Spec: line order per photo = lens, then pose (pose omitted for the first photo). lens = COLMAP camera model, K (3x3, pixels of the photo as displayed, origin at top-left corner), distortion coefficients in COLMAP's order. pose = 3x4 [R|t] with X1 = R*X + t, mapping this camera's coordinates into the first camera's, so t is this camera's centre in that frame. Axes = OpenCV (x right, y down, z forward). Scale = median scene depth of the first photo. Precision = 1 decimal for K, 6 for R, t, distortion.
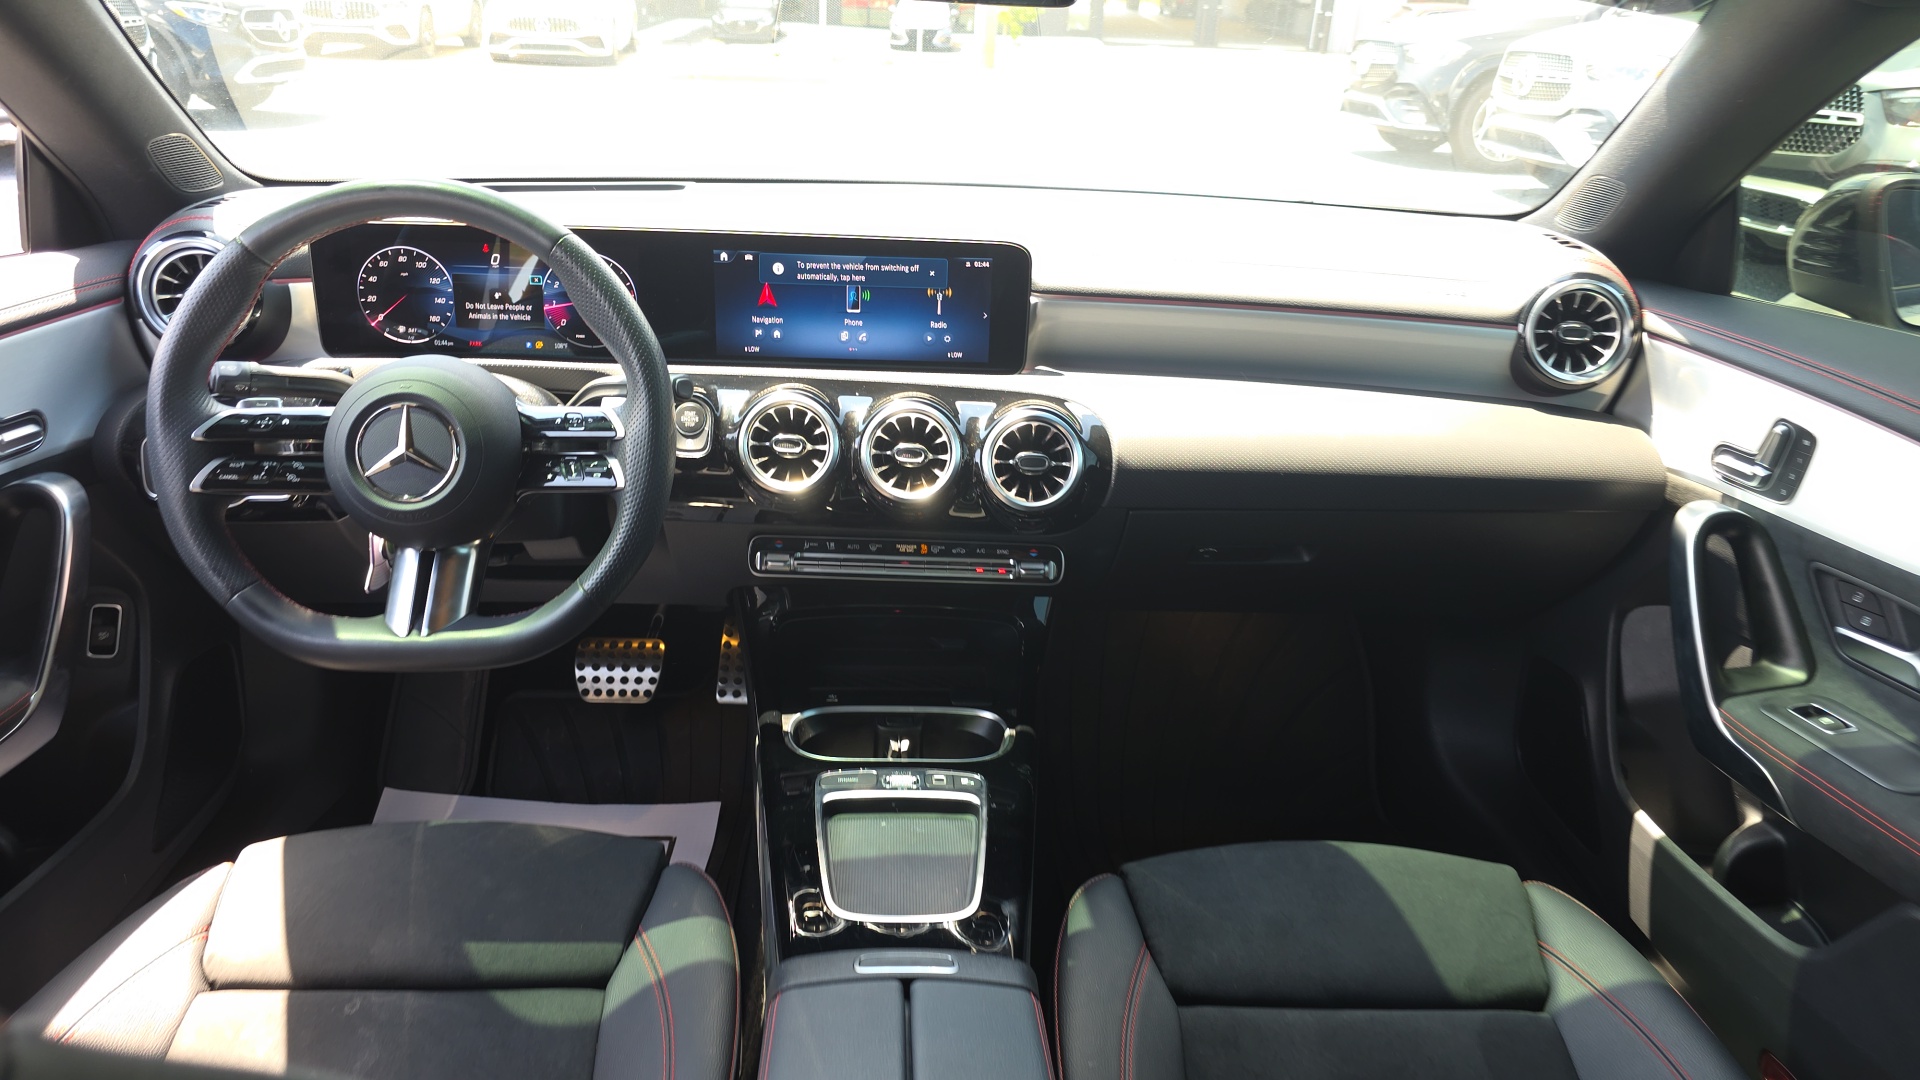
lens RADIAL K [[1316.0, 0, 947.9], [0, 1316.0, 531.5], [0, 0, 1]] dist [0.073250, -0.078638]
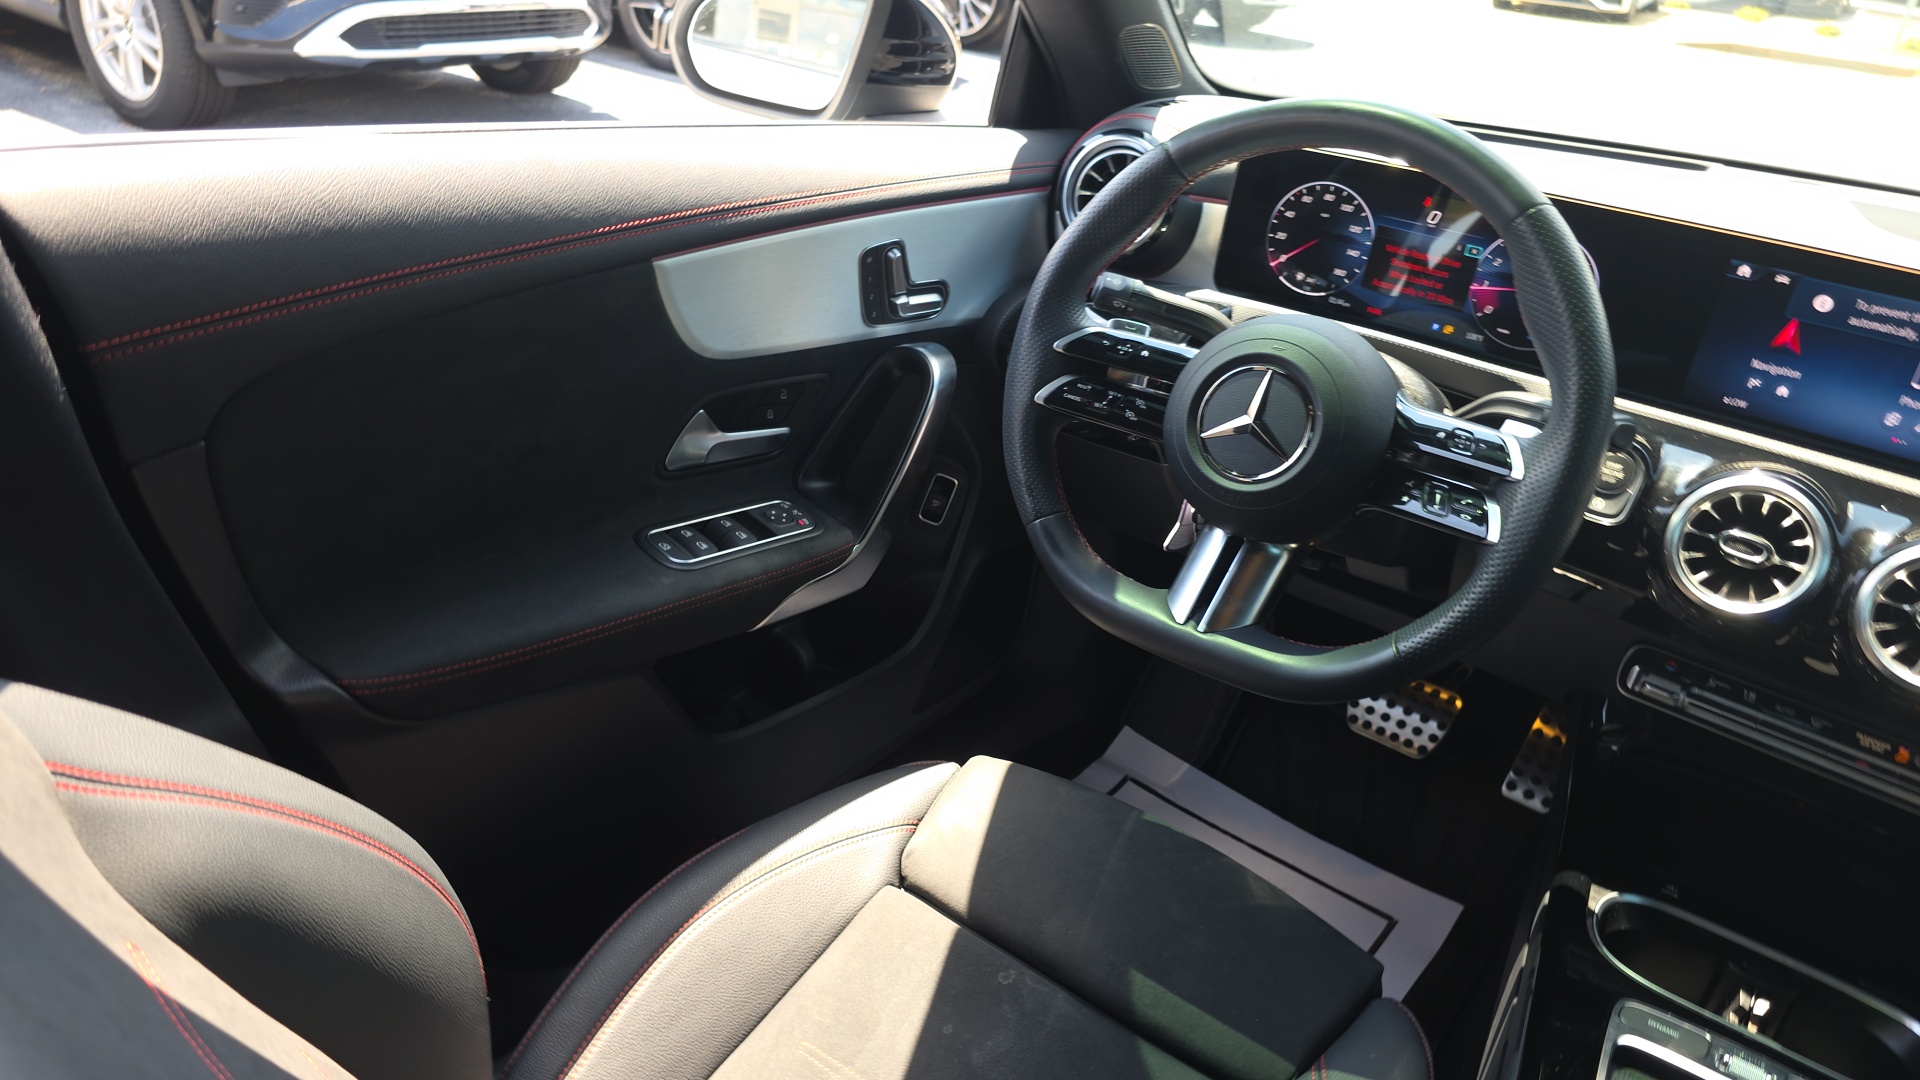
lens RADIAL K [[1318.2, 0, 945.0], [0, 1318.2, 542.2], [0, 0, 1]] dist [0.053489, -0.049810]
pose [[0.775500, 0.324731, -0.541433, -0.064889], [-0.301181, 0.943993, 0.134786, -0.034920], [0.554878, 0.058543, 0.829869, 0.162166]]
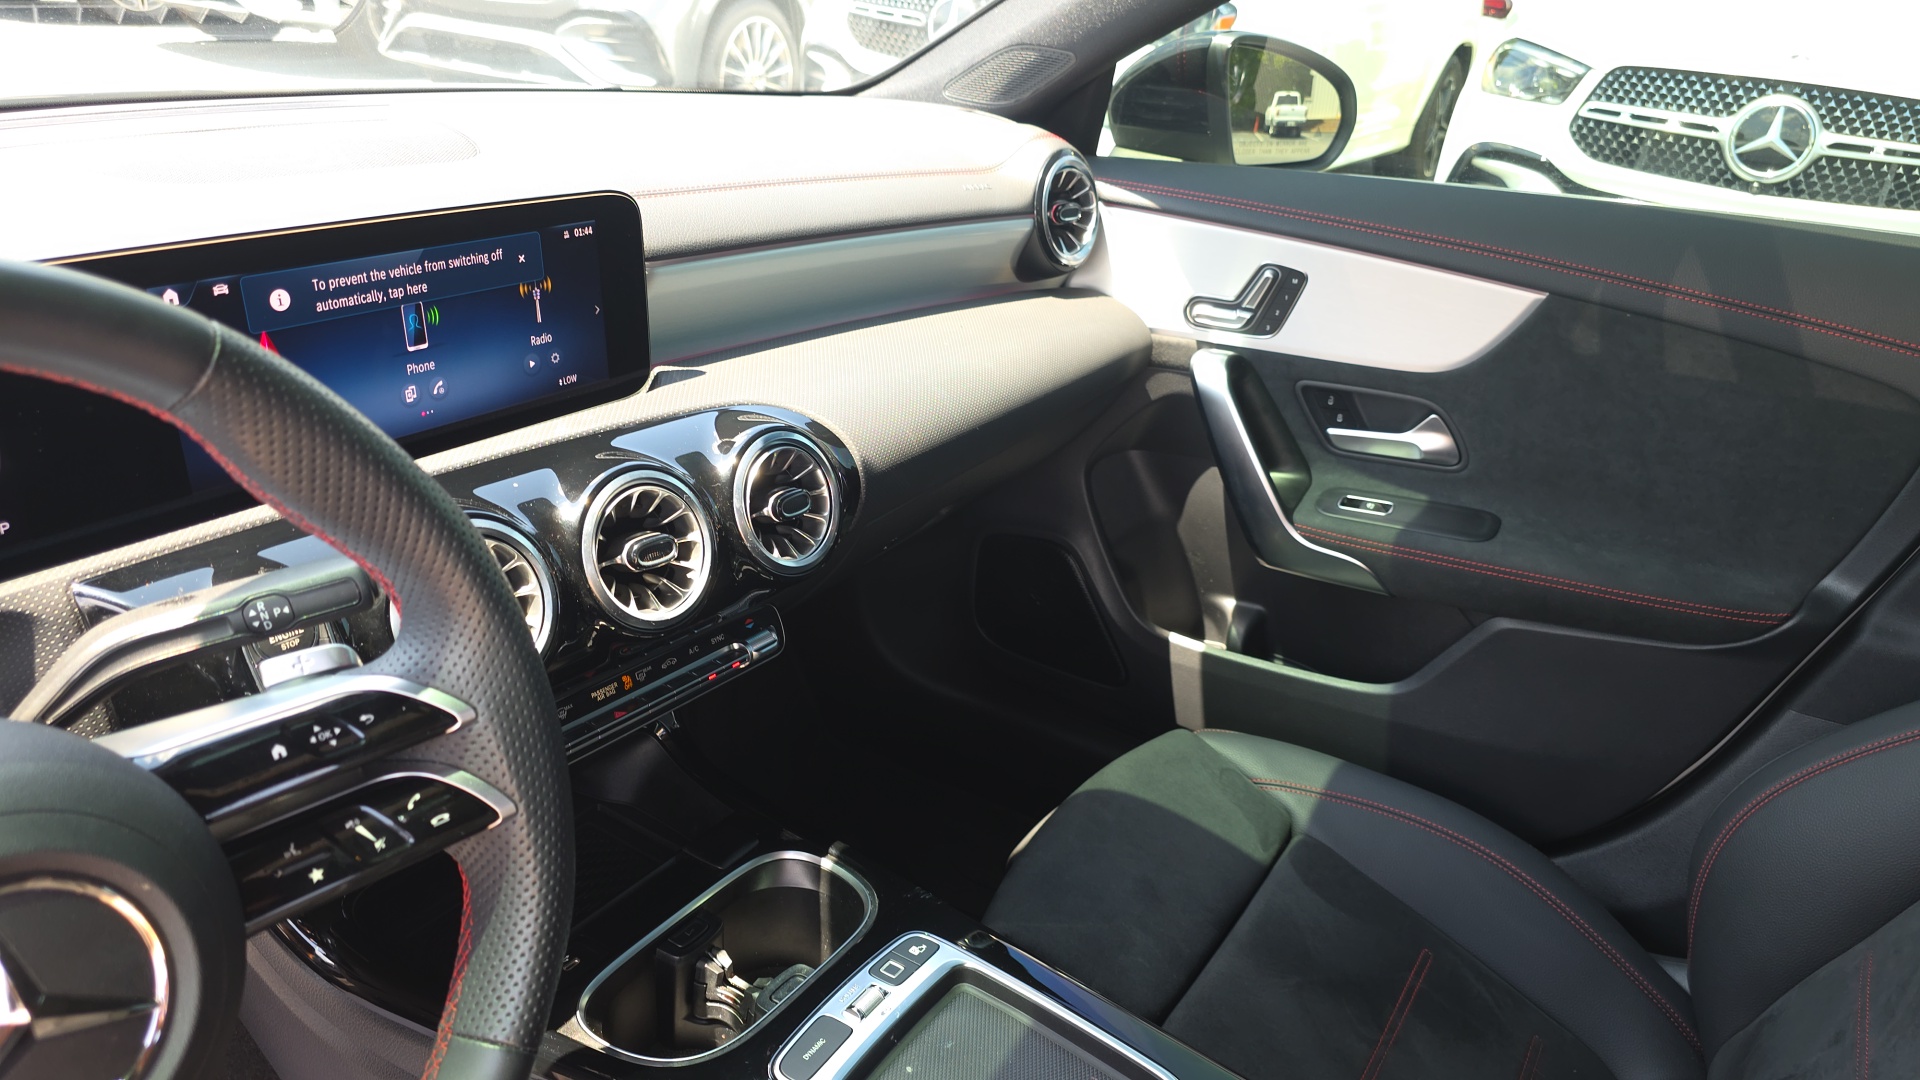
lens RADIAL K [[1311.1, 0, 964.5], [0, 1311.1, 558.7], [0, 0, 1]] dist [0.041623, -0.051396]
pose [[0.573107, -0.338314, 0.746387, -0.397903], [0.245888, 0.939829, 0.237192, -0.161305], [-0.781721, 0.047592, 0.621810, 0.475545]]
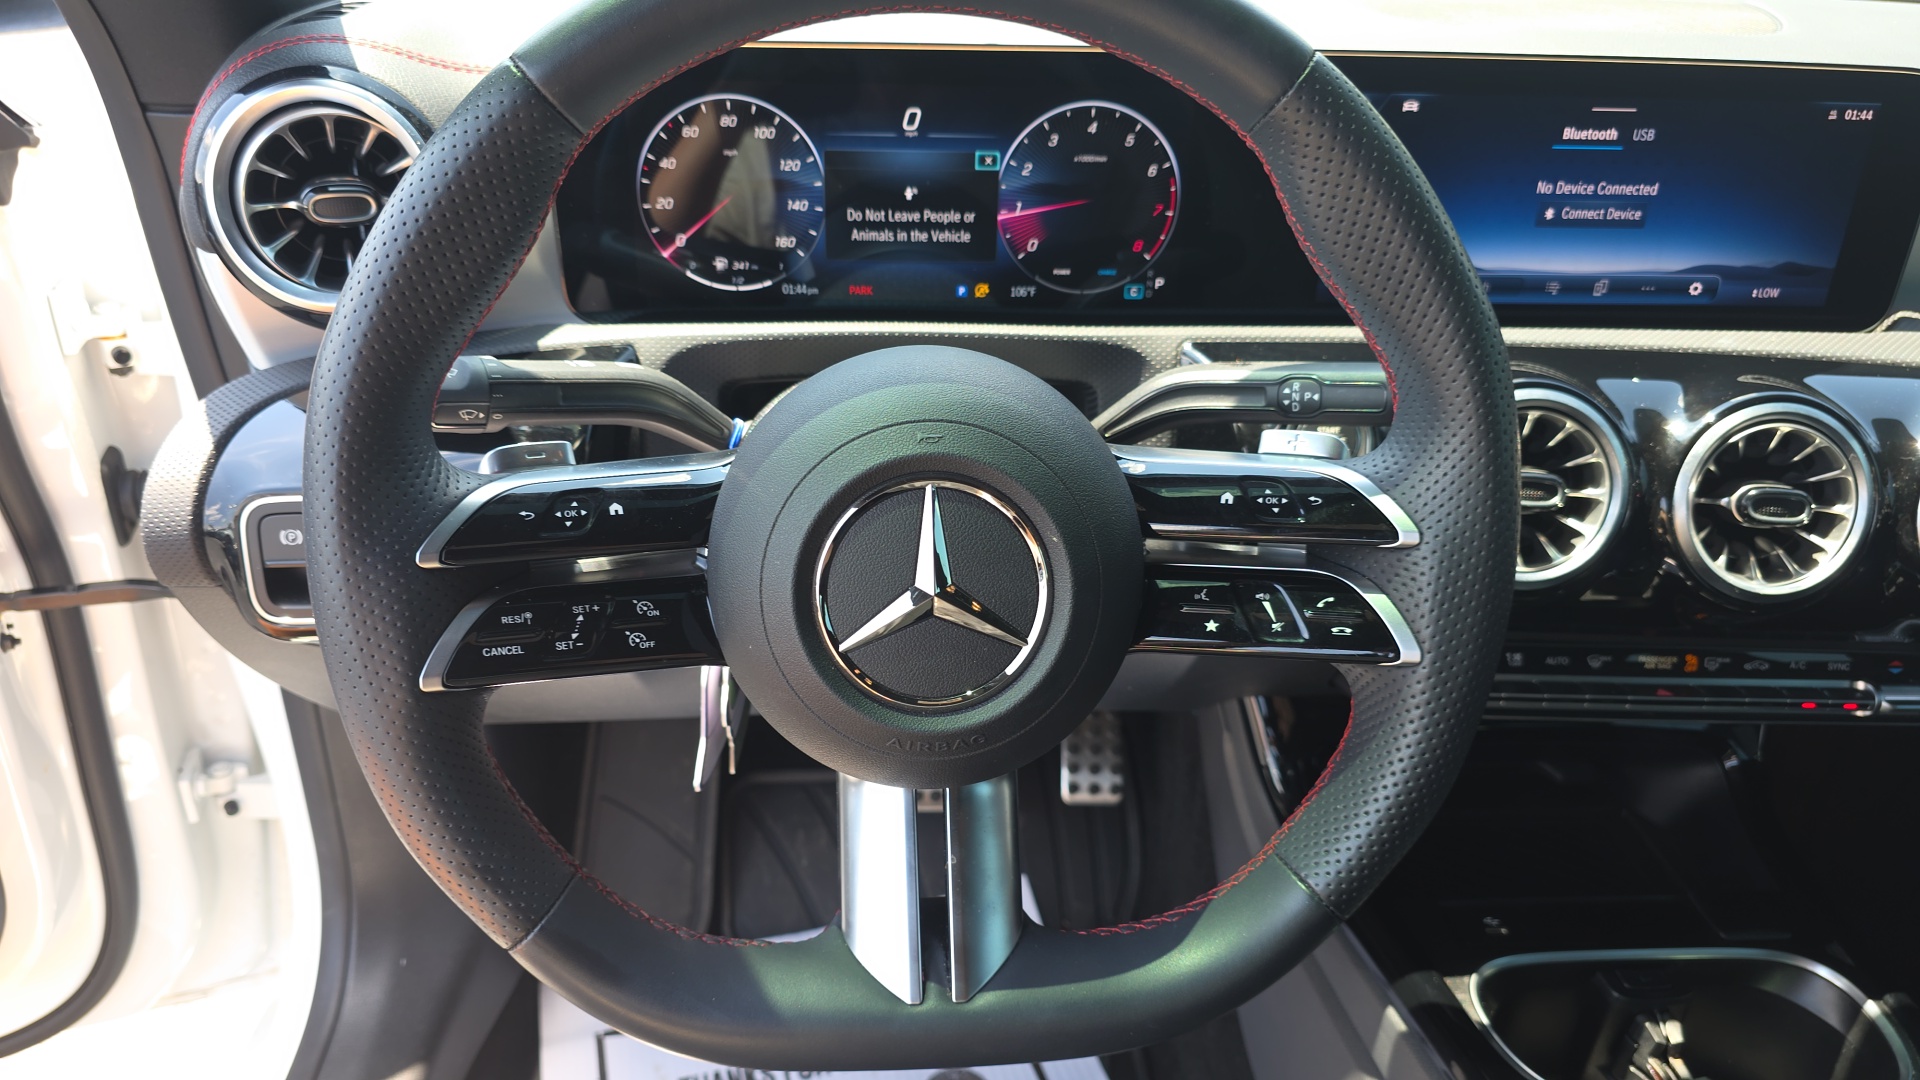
lens RADIAL K [[1311.1, 0, 964.5], [0, 1311.1, 558.7], [0, 0, 1]] dist [0.041623, -0.051396]
pose [[0.999702, -0.016143, 0.018333, -0.331912], [0.013897, 0.993082, 0.116601, -0.098401], [-0.020088, -0.116311, 0.993010, 0.490321]]
